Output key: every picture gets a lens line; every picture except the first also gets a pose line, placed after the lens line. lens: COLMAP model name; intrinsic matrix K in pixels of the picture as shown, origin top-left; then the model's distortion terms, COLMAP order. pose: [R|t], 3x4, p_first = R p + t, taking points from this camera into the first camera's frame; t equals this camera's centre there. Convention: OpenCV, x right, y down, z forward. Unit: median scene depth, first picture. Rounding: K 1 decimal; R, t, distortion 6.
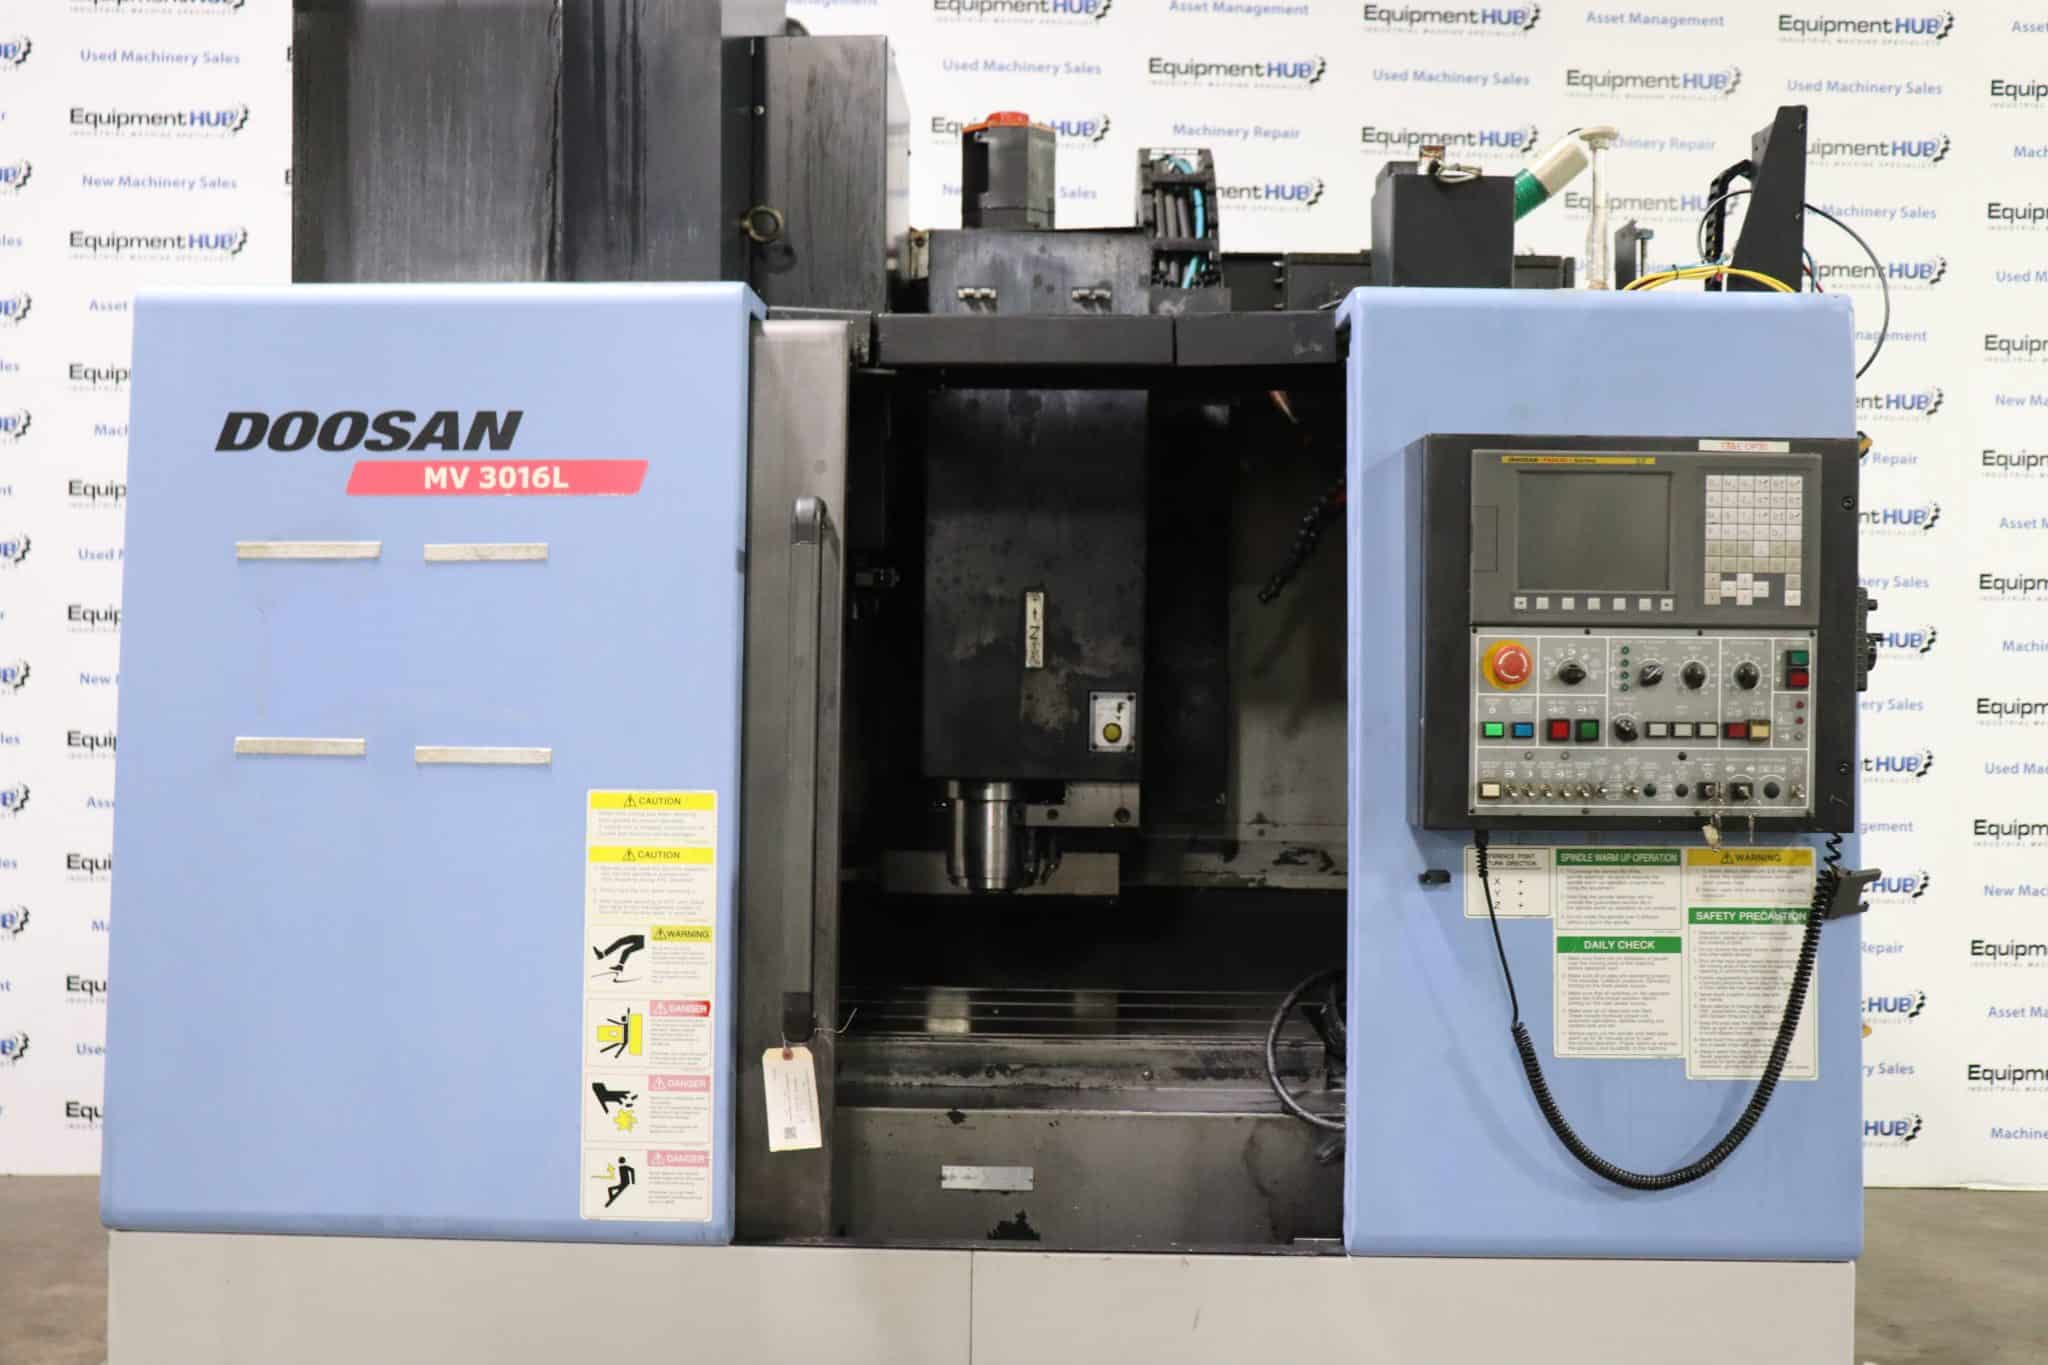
lens RADIAL K [[2134.3, 0, 1028.8], [0, 2134.3, 676.5], [0, 0, 1]] dist [-0.062363, 0.000000]
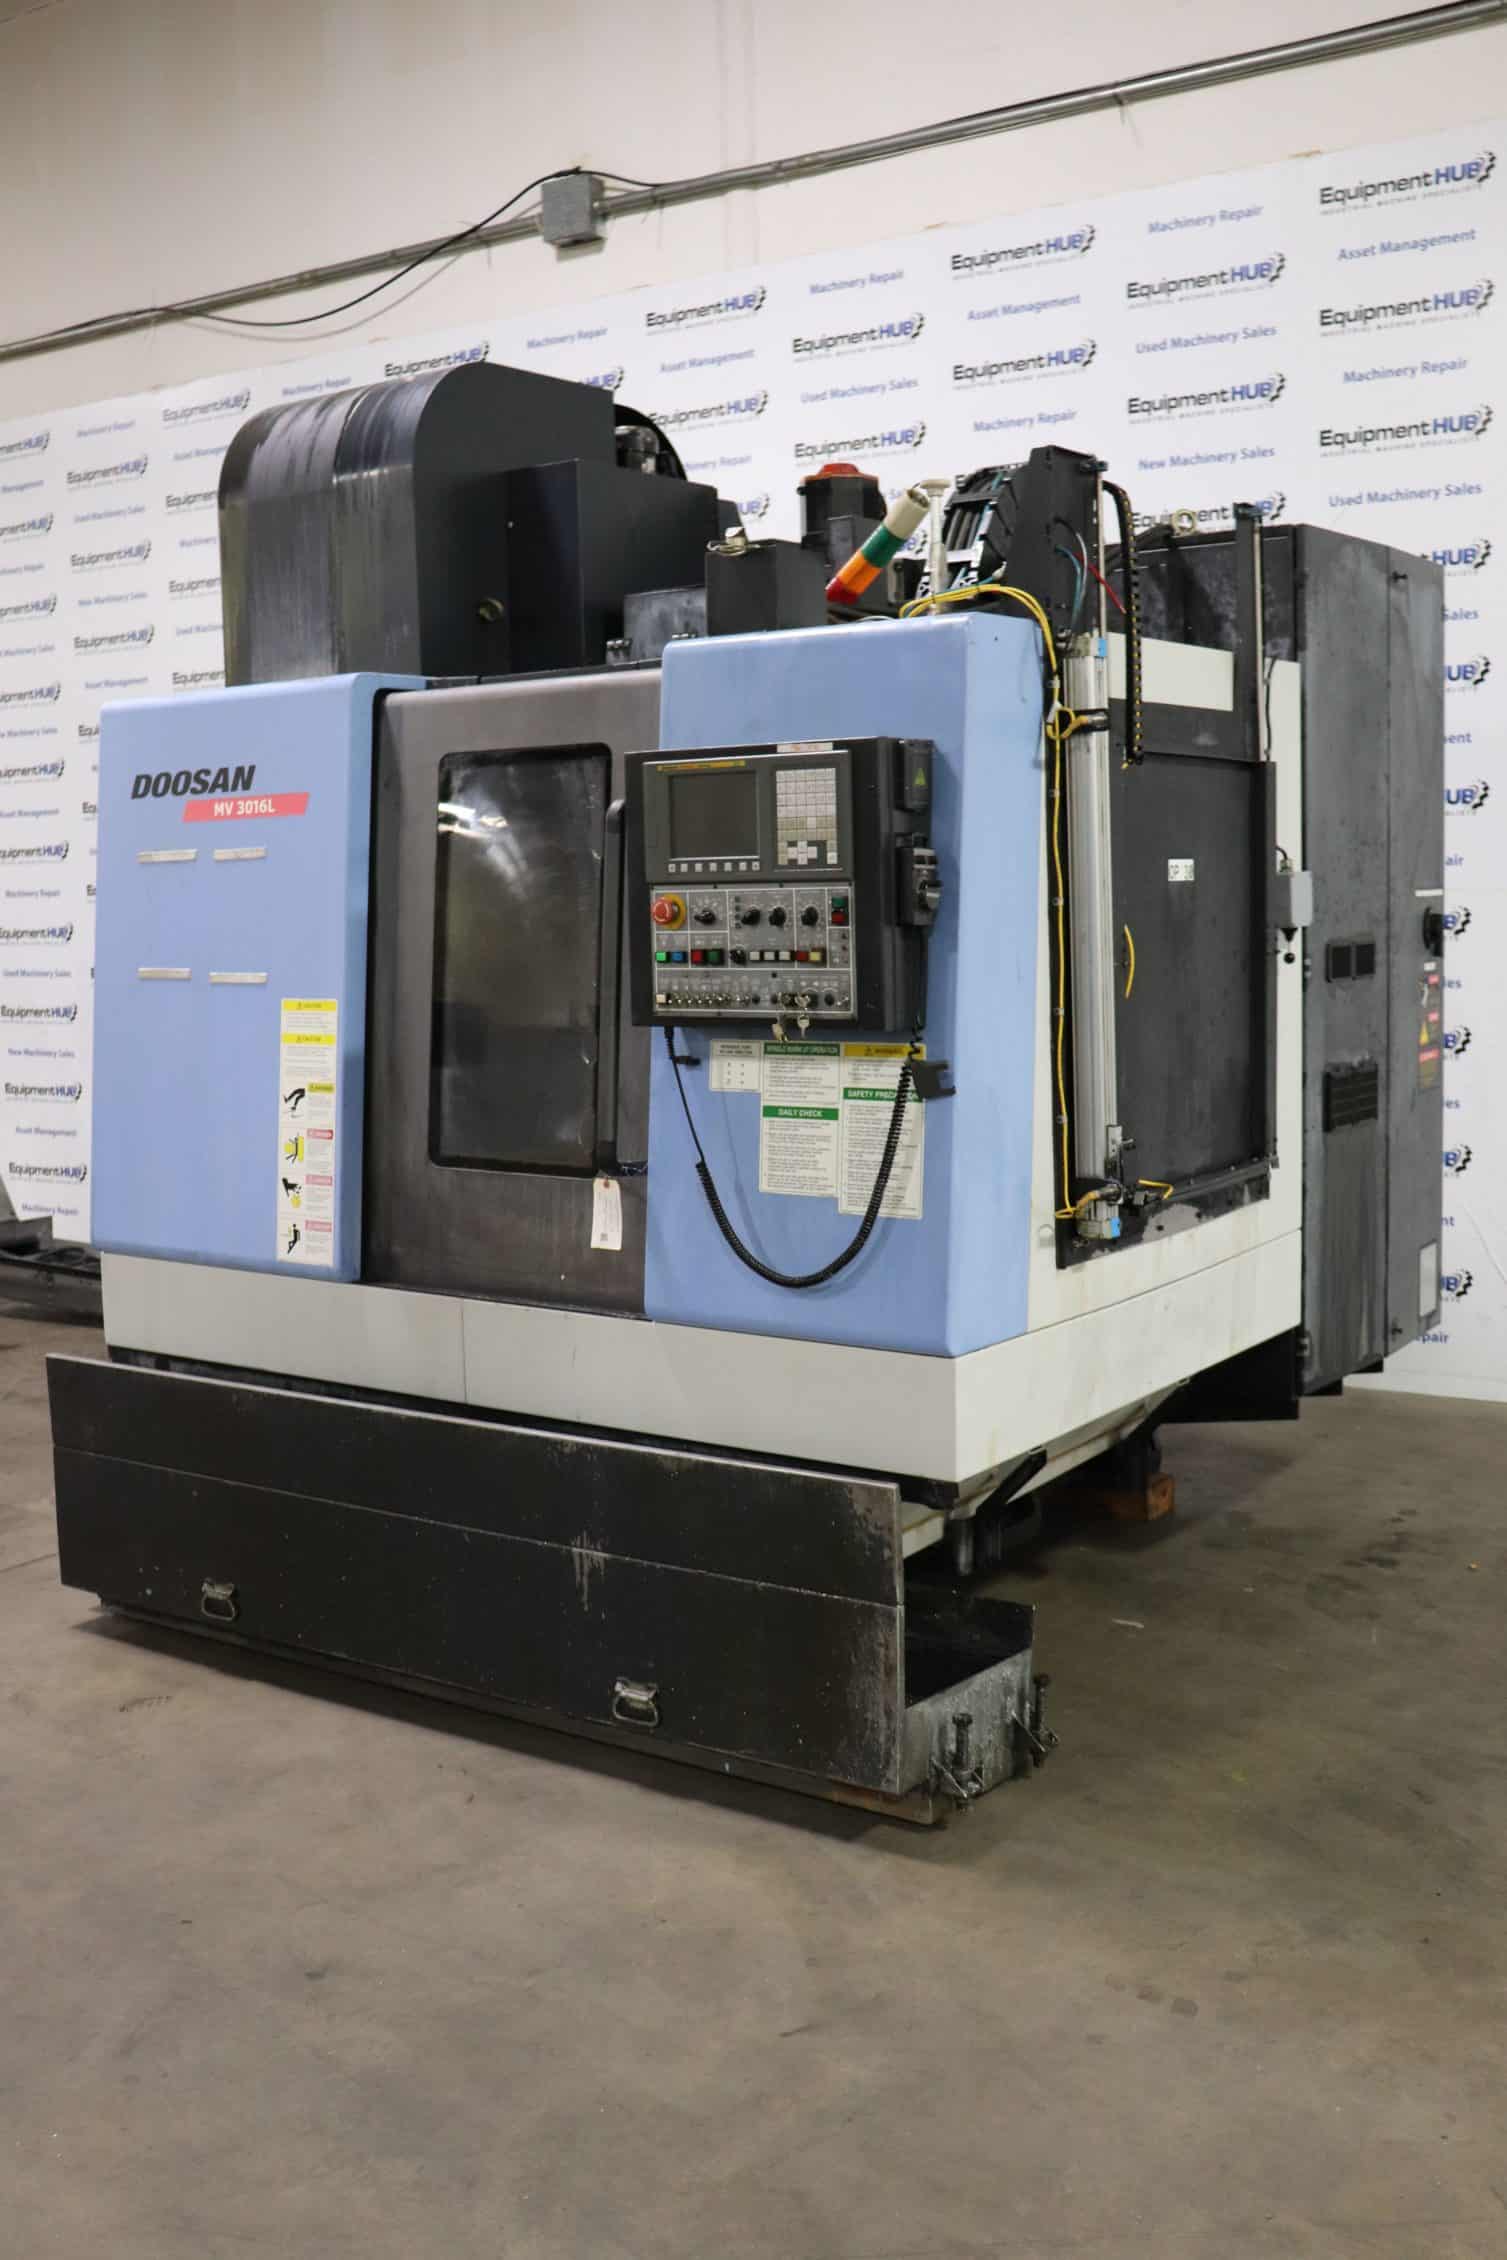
lens RADIAL K [[2366.6, 0, 752.1], [0, 2366.6, 1129.6], [0, 0, 1]] dist [-0.099046, 0.000000]
pose [[0.814821, 0.034146, -0.578707, 1.196298], [0.021102, 0.995855, 0.088471, 0.001163], [0.579329, -0.084300, 0.810723, -0.273426]]
